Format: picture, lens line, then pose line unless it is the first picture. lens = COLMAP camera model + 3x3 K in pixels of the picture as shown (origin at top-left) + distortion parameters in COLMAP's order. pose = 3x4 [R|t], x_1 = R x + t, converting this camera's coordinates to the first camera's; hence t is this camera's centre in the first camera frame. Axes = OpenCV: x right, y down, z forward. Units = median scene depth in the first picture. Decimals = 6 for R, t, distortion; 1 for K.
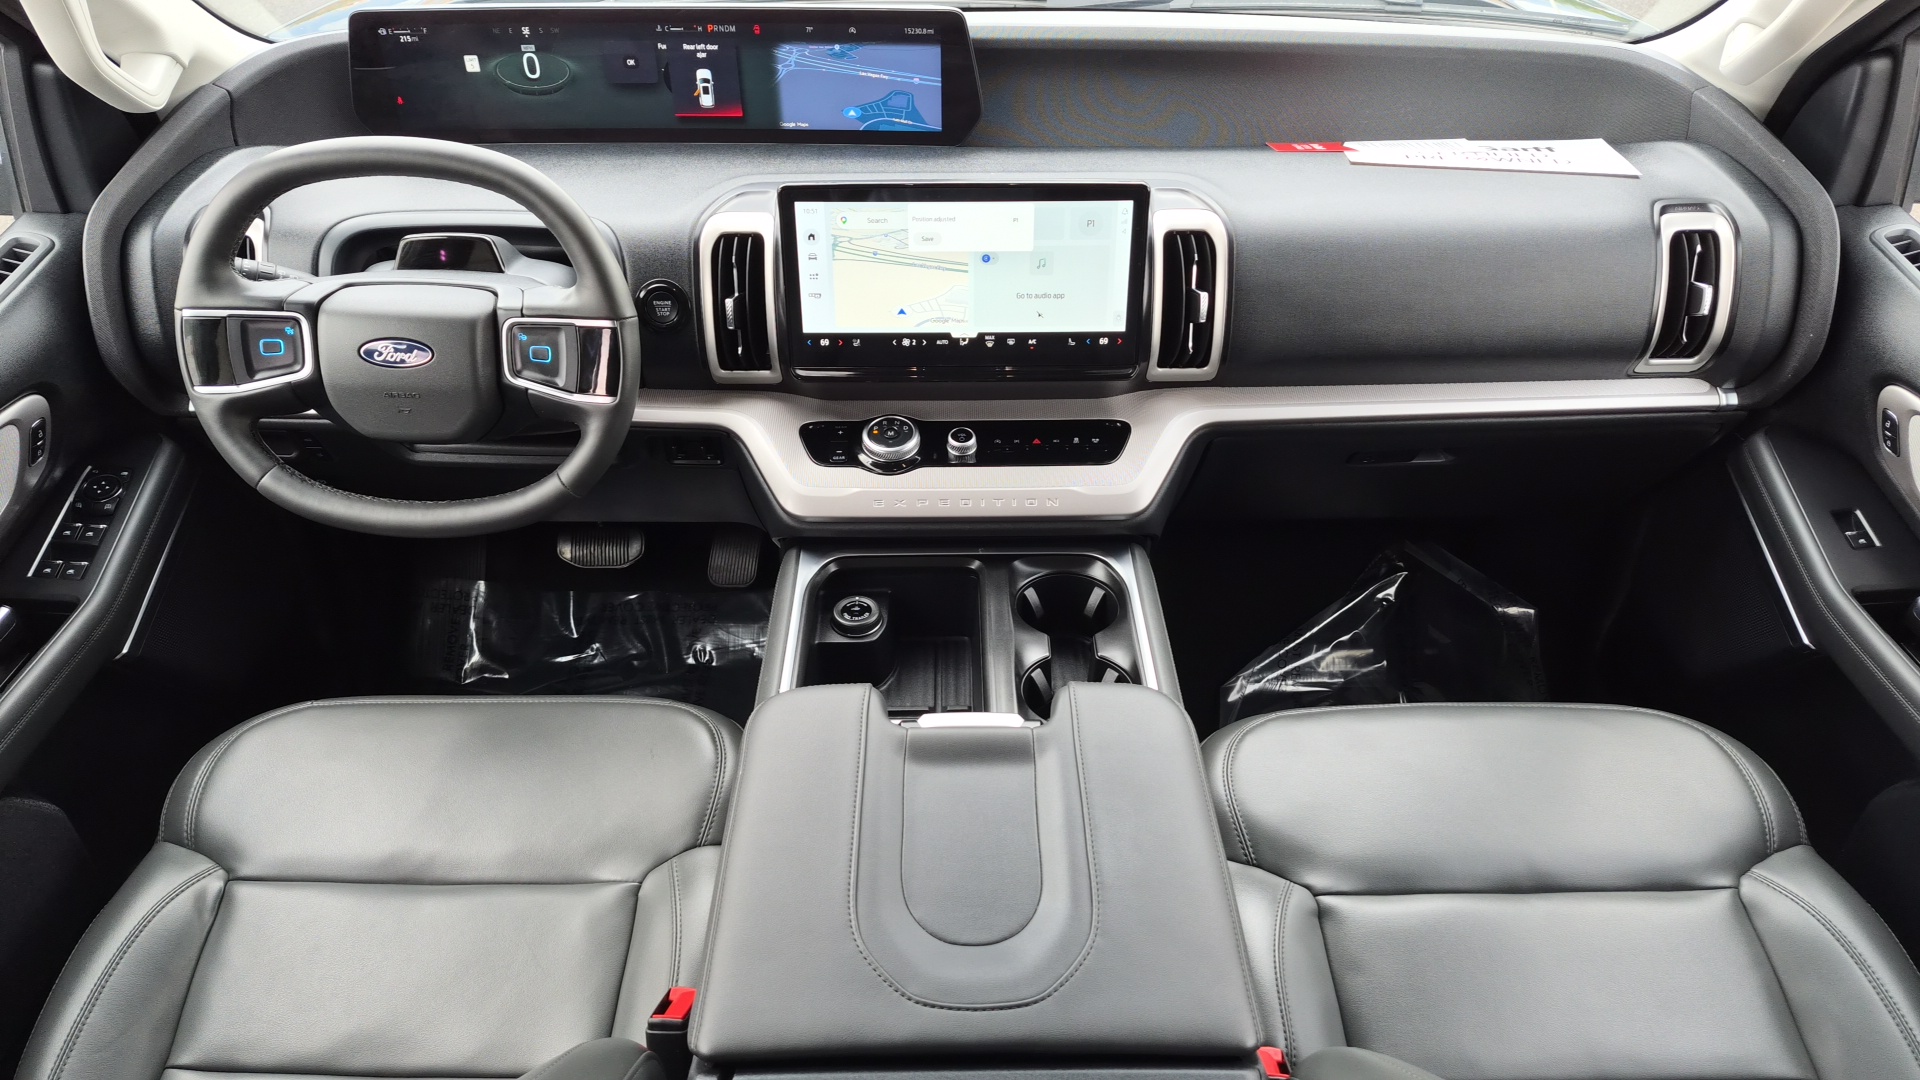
lens RADIAL K [[1338.5, 0, 966.8], [0, 1338.5, 555.1], [0, 0, 1]] dist [0.069242, -0.084004]
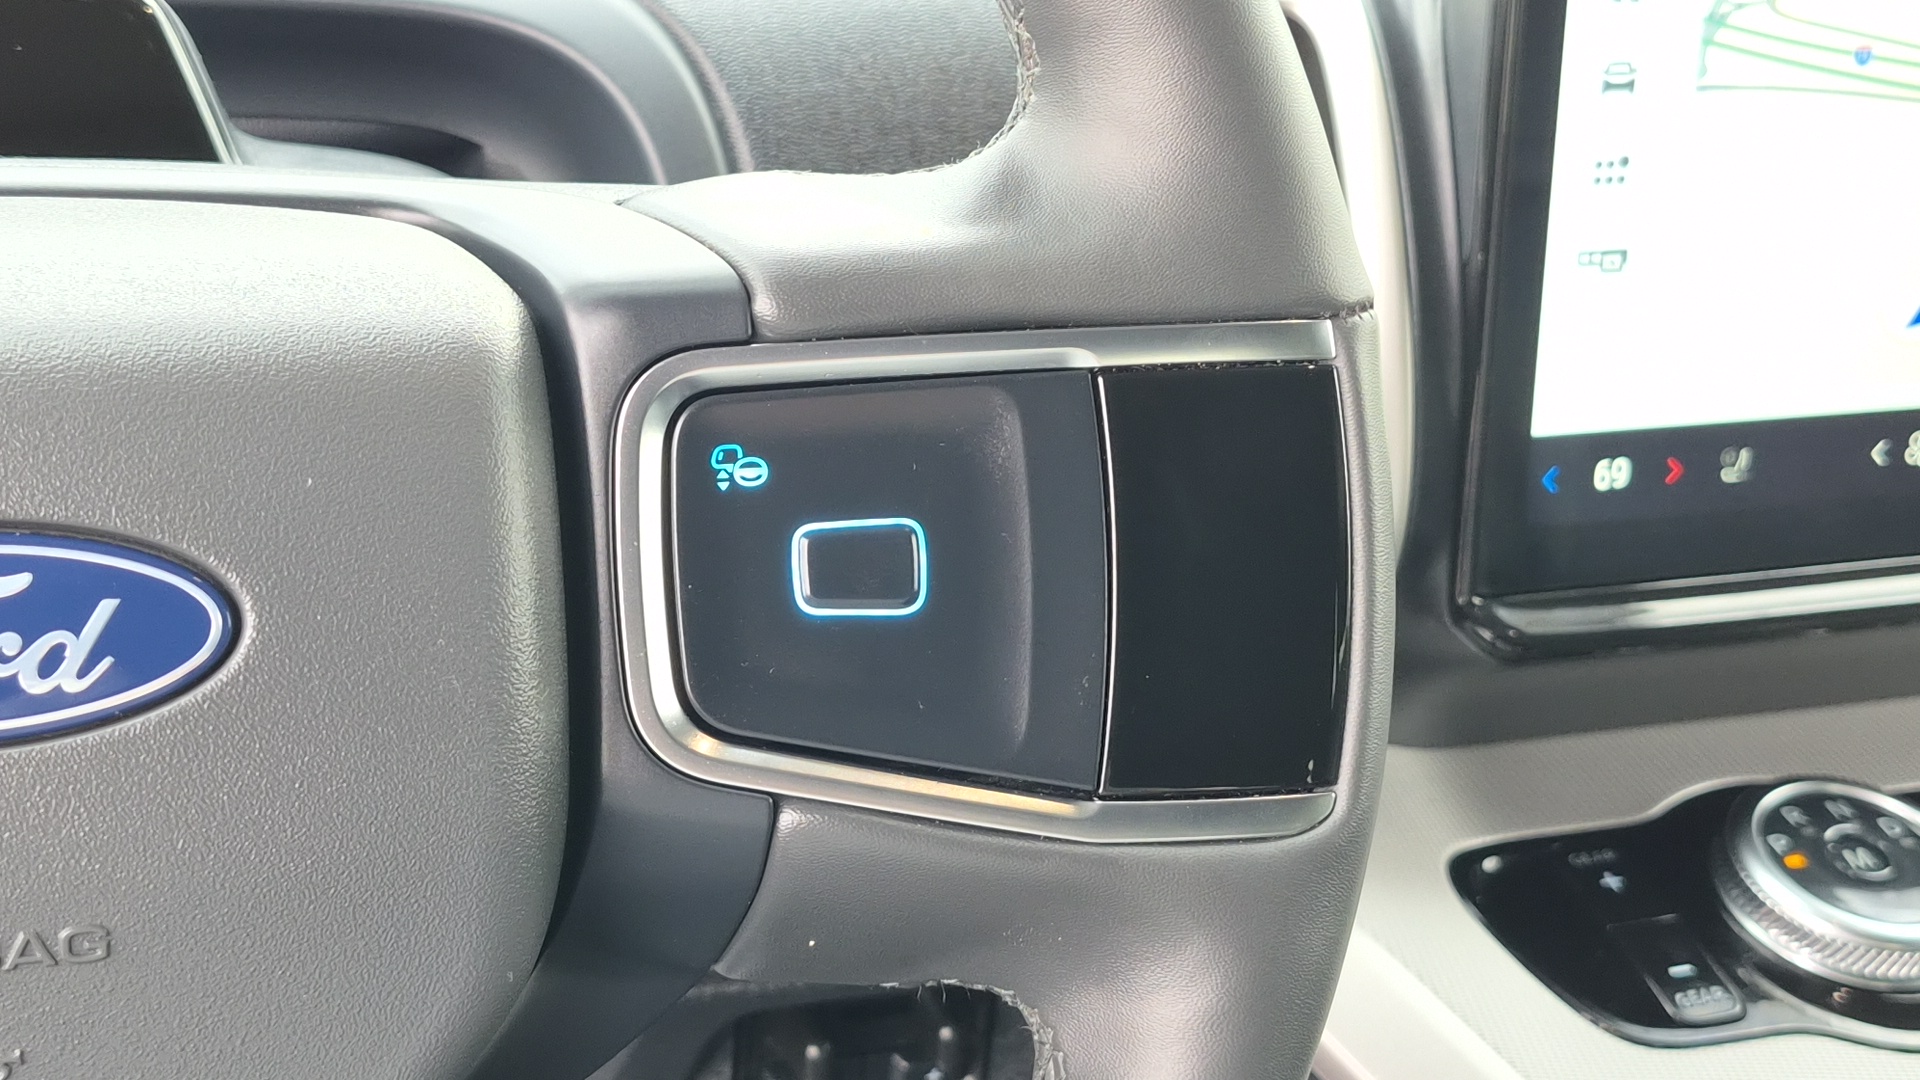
lens RADIAL K [[2745.9, 0, 947.9], [0, 2745.9, 537.1], [0, 0, 1]] dist [0.116500, 0.000000]
pose [[0.937616, -0.073555, 0.339802, -0.356139], [0.140787, 0.973972, -0.177645, -0.082523], [-0.317891, 0.214402, 0.923567, 0.610710]]
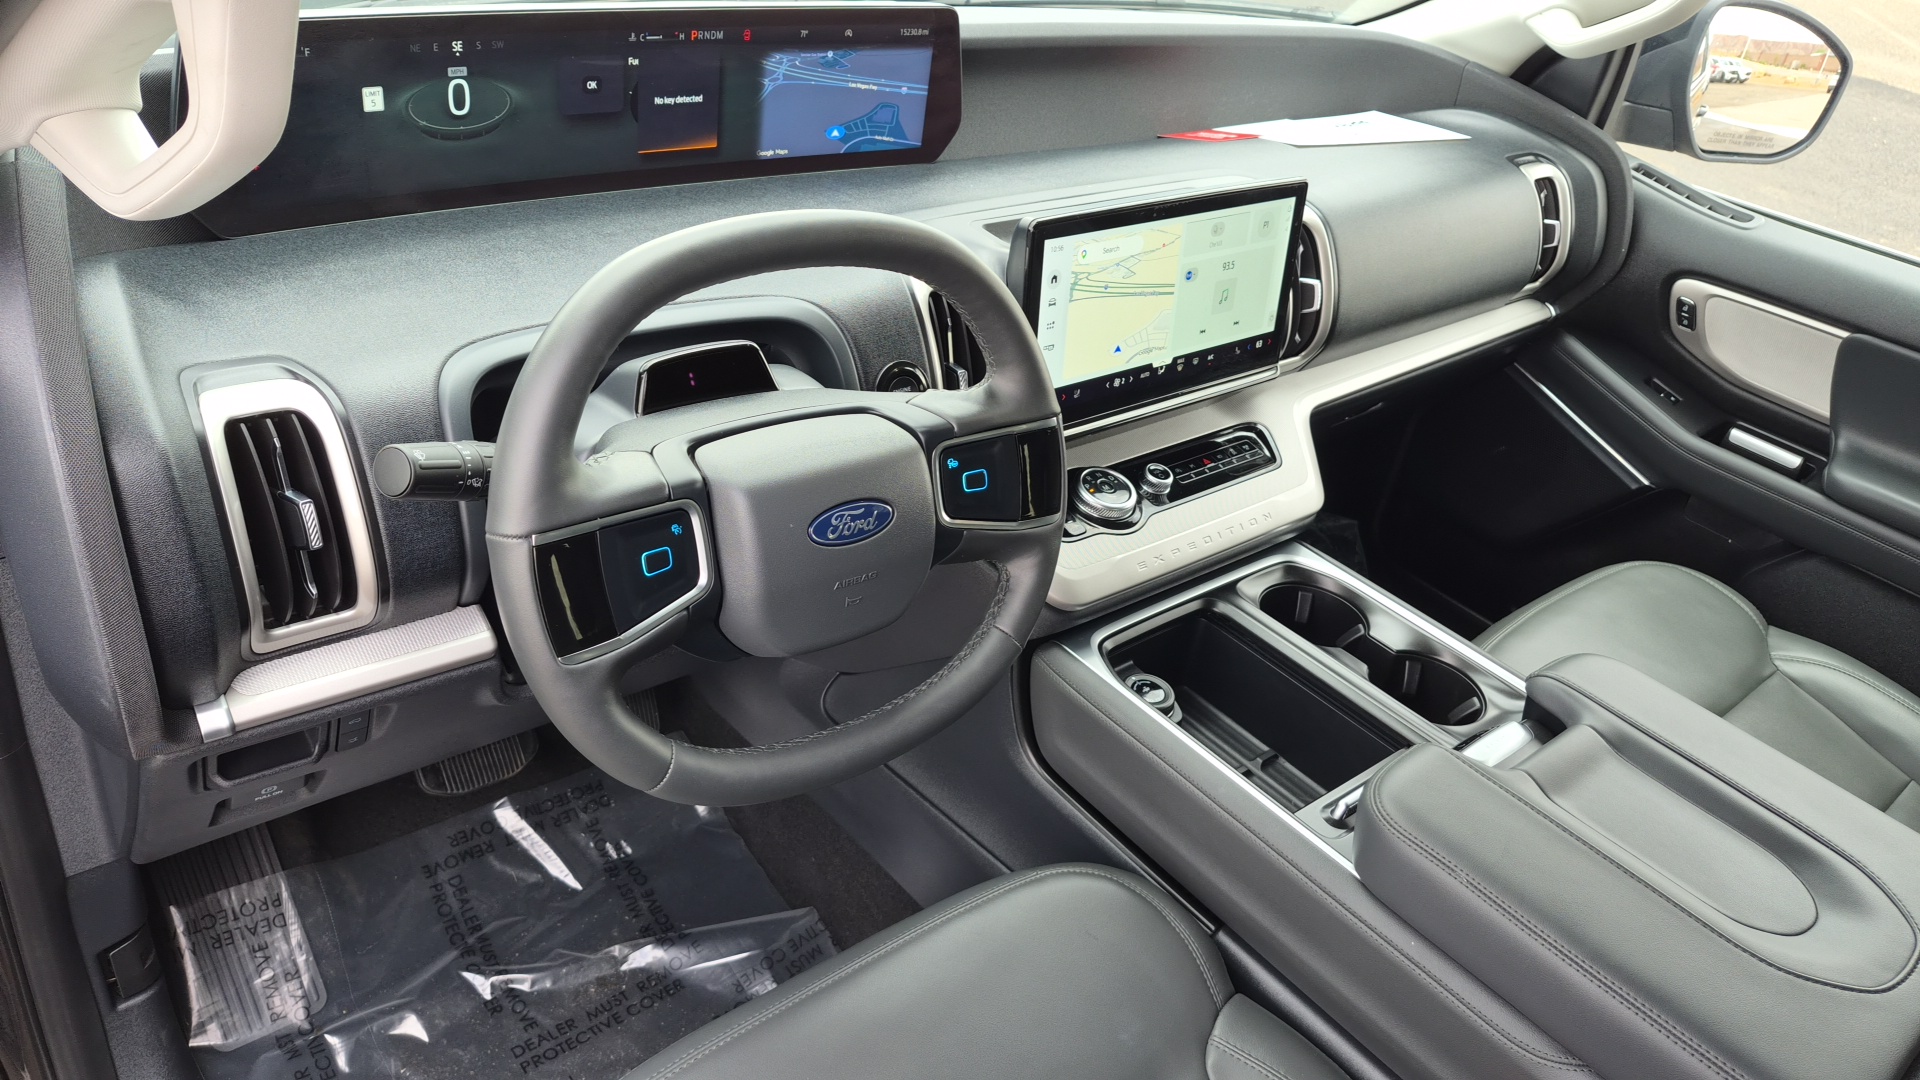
lens RADIAL K [[1338.5, 0, 974.7], [0, 1338.5, 554.6], [0, 0, 1]] dist [0.069242, -0.084004]
pose [[0.759925, -0.256268, 0.597361, -0.663246], [0.253872, 0.963025, 0.090178, -0.150794], [-0.598383, 0.083125, 0.796886, 0.356570]]
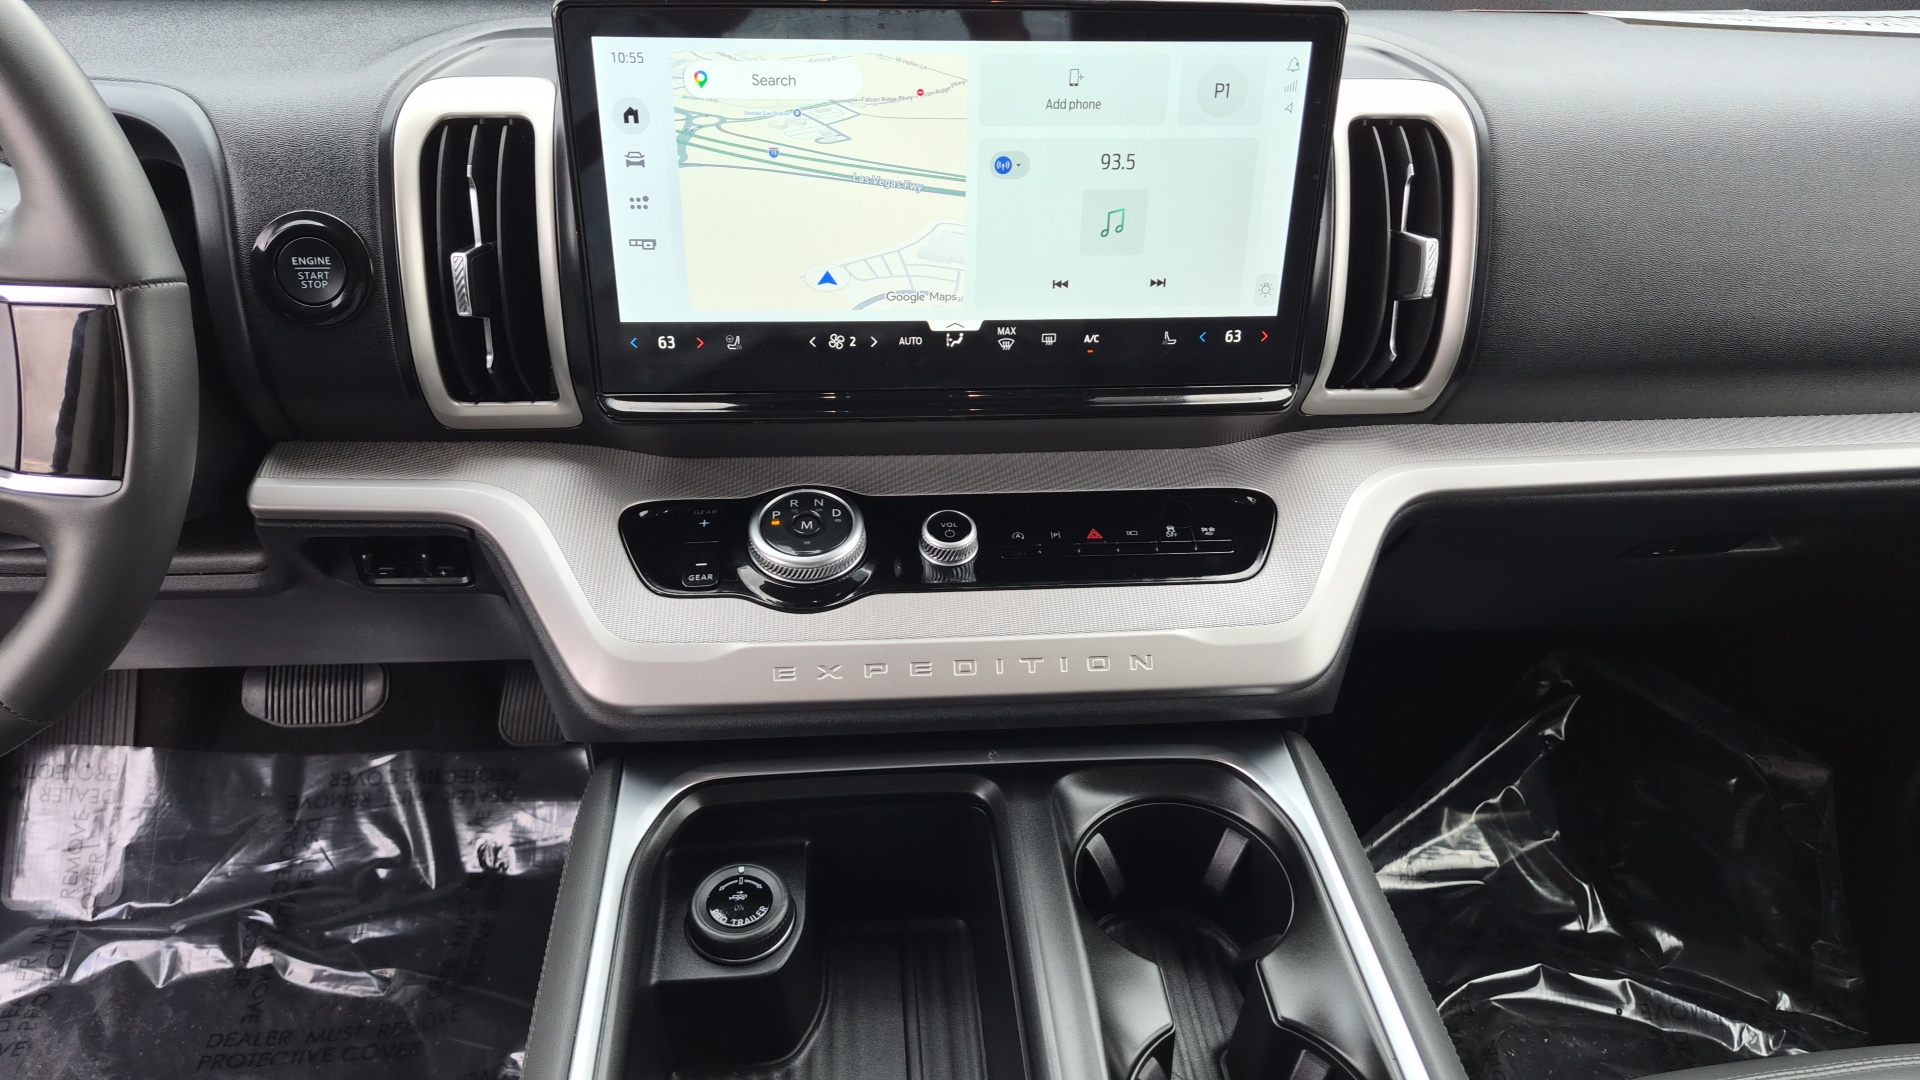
lens RADIAL K [[1338.5, 0, 958.0], [0, 1338.5, 536.9], [0, 0, 1]] dist [0.069242, -0.084004]
pose [[0.996788, -0.017476, 0.078150, -0.039898], [0.019944, 0.999323, -0.030905, -0.070476], [-0.077557, 0.032365, 0.996462, 0.503784]]
